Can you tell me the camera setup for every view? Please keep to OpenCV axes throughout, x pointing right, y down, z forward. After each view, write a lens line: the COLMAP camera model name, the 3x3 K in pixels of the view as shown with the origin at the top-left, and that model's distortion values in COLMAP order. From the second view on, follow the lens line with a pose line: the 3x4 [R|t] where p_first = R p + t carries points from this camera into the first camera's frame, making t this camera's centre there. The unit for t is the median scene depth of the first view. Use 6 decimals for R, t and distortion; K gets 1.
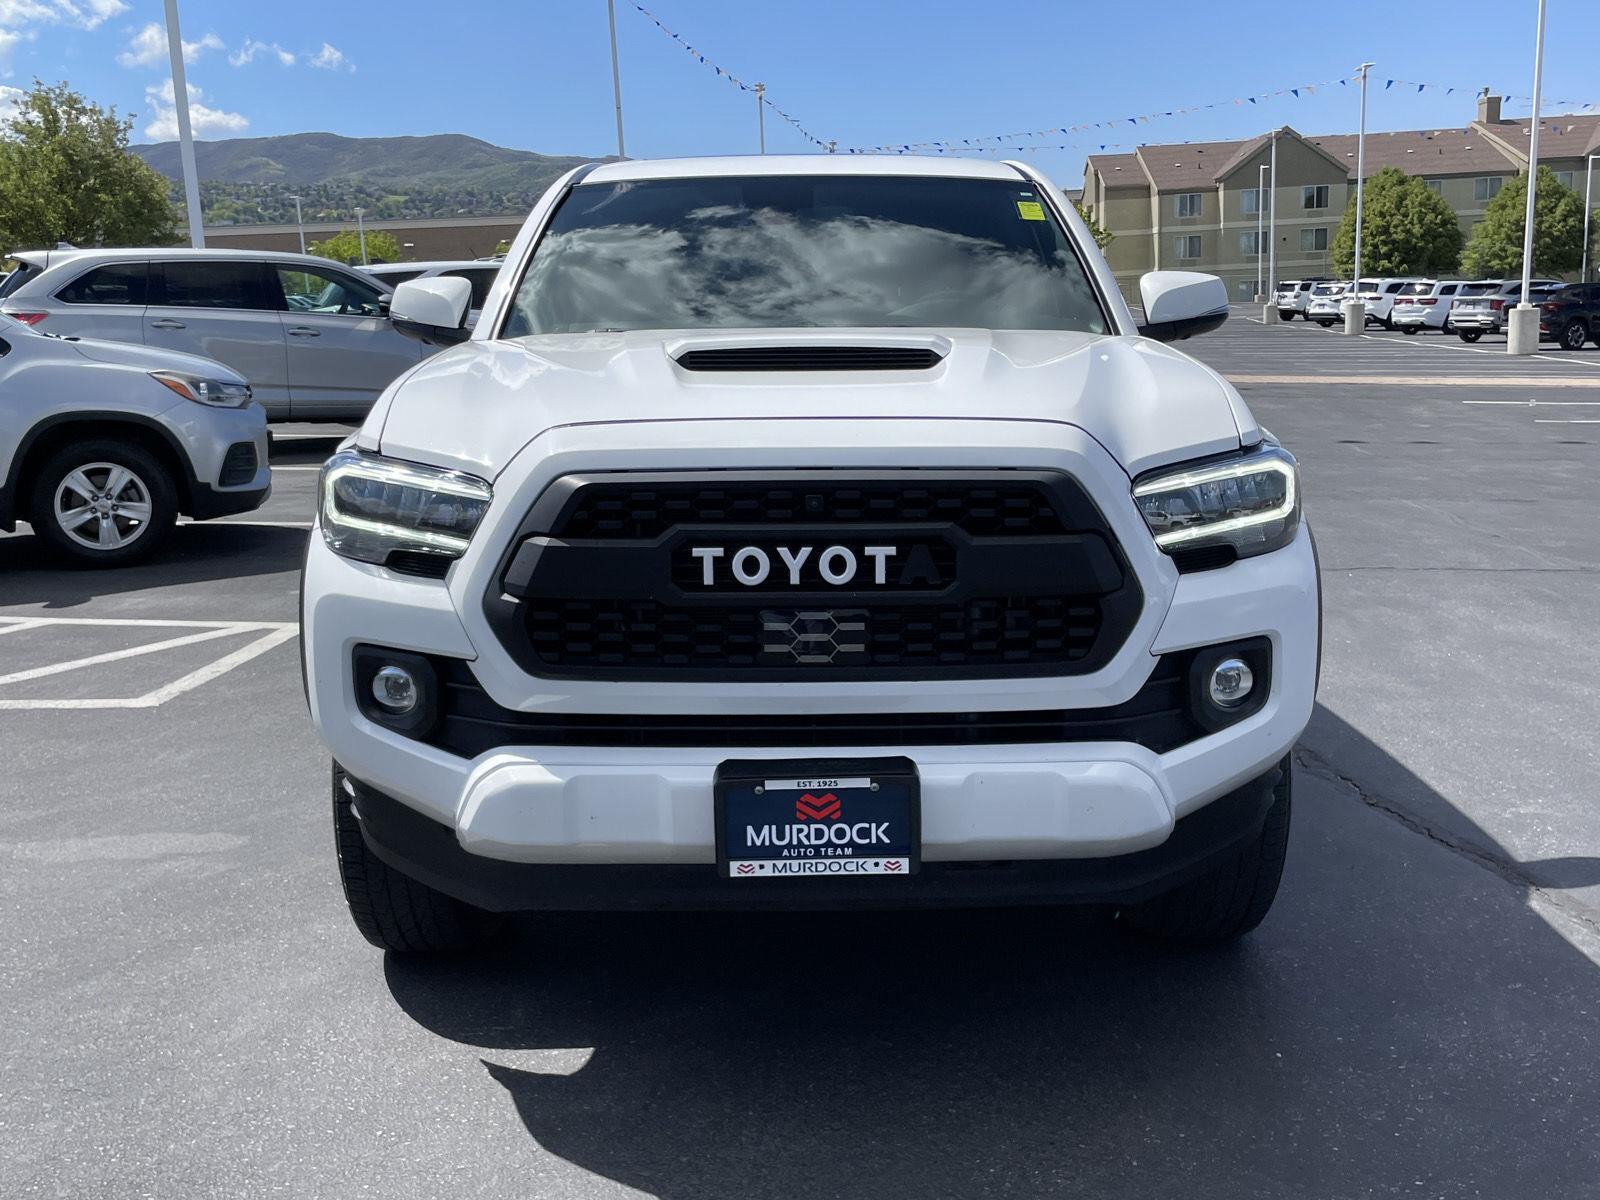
lens RADIAL K [[1551.0, 0, 813.2], [0, 1551.0, 610.8], [0, 0, 1]] dist [0.107942, -0.164856]
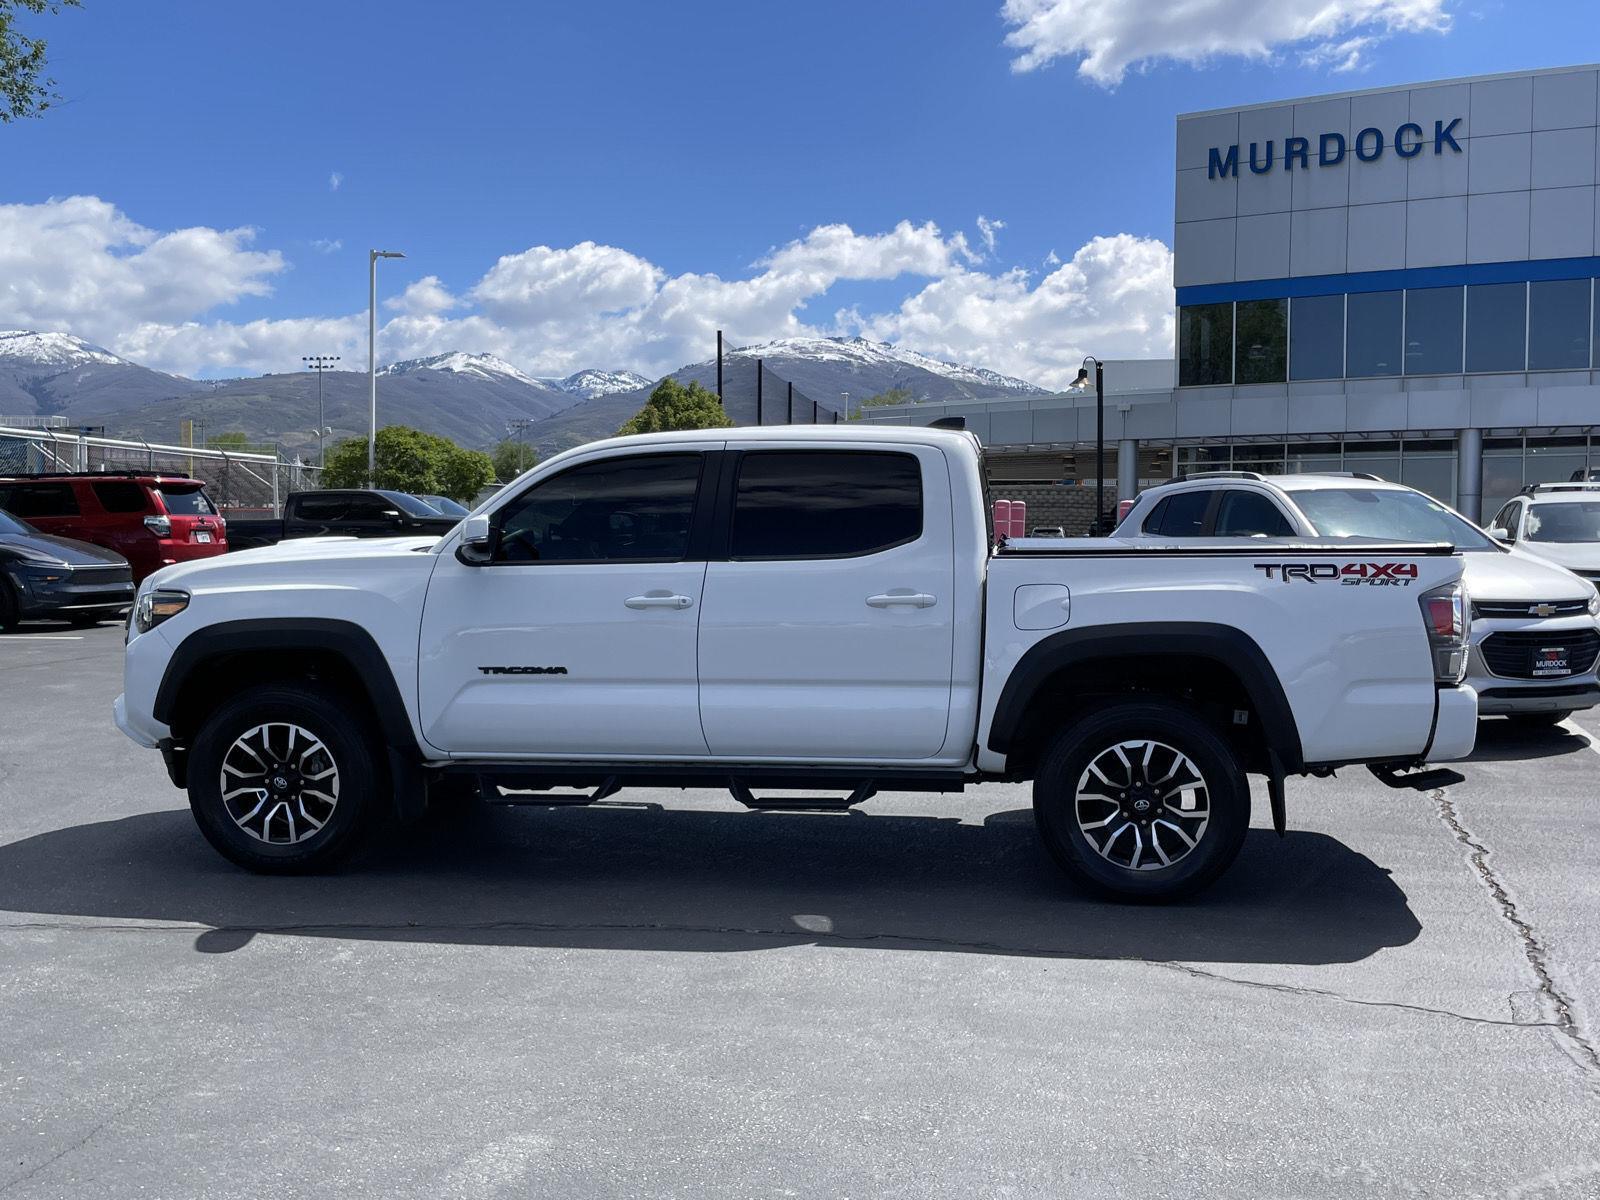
lens RADIAL K [[1548.4, 0, 825.5], [0, 1548.4, 604.4], [0, 0, 1]] dist [0.109343, -0.150513]
pose [[-0.136020, 0.073399, -0.987983, 2.706029], [-0.200110, 0.974661, 0.099959, -0.569681], [0.970286, 0.211302, -0.117885, 2.486692]]
